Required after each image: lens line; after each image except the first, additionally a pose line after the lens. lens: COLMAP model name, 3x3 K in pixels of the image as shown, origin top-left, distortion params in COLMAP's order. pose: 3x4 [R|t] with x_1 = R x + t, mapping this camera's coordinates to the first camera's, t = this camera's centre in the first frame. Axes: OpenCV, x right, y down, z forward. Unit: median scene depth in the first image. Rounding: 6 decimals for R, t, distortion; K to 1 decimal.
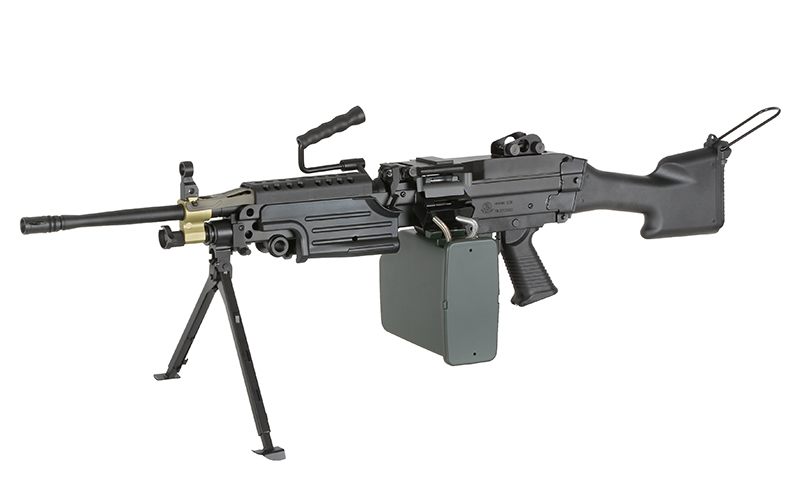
lens RADIAL K [[3076.9, 0, 398.9], [0, 3076.9, 242.3], [0, 0, 1]] dist [-0.378566, 0.000000]
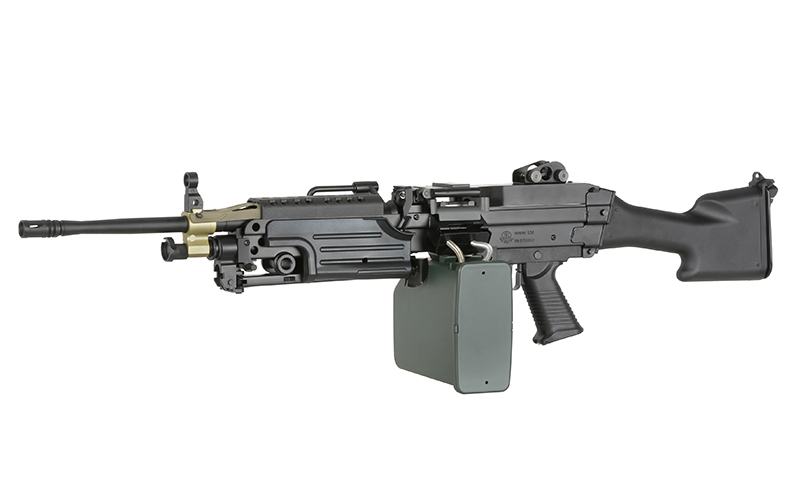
lens RADIAL K [[5402.3, 0, 401.5], [0, 5402.3, 242.3], [0, 0, 1]] dist [1.119307, 0.000000]
pose [[0.998998, 0.013838, -0.042560, 0.069006], [-0.017334, 0.996406, -0.082915, 0.132959], [0.041260, 0.083570, 0.995647, -0.688351]]
